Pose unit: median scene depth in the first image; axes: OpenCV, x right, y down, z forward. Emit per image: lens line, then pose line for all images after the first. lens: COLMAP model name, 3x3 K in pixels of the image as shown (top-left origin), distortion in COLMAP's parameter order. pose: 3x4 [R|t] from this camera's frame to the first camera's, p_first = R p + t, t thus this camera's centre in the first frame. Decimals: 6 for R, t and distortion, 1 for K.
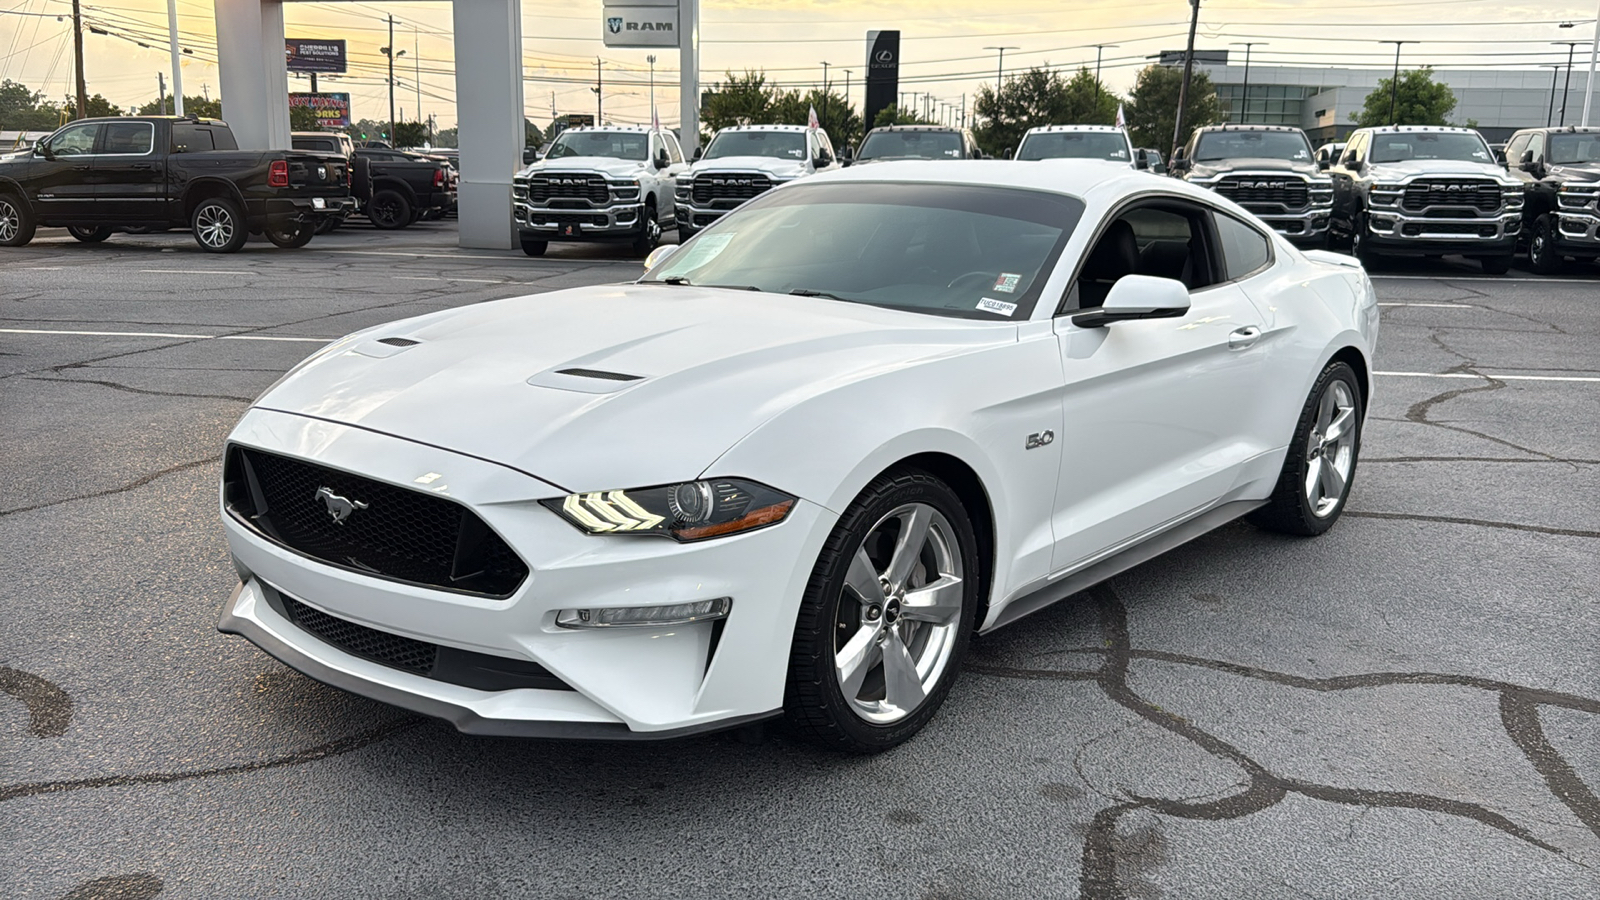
lens RADIAL K [[1355.7, 0, 836.7], [0, 1355.7, 472.5], [0, 0, 1]] dist [0.091979, -0.180782]
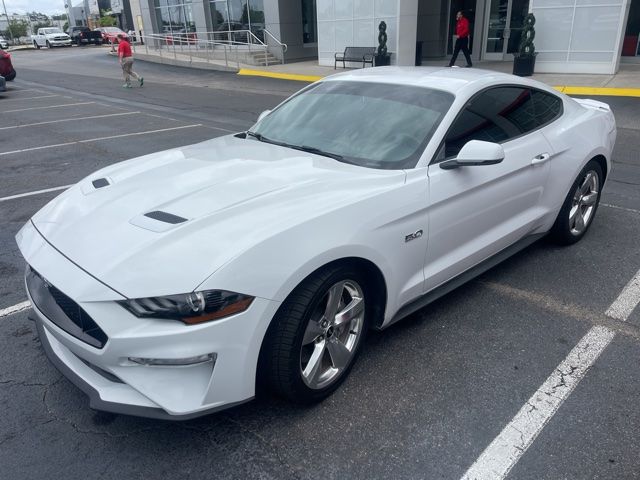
lens RADIAL K [[480.4, 0, 323.8], [0, 480.4, 237.1], [0, 0, 1]] dist [0.031071, -0.022703]
pose [[0.987266, 0.029364, -0.156346, 0.086887], [-0.002431, 0.985486, 0.169742, -0.091430], [0.159061, -0.167200, 0.973008, 0.214420]]
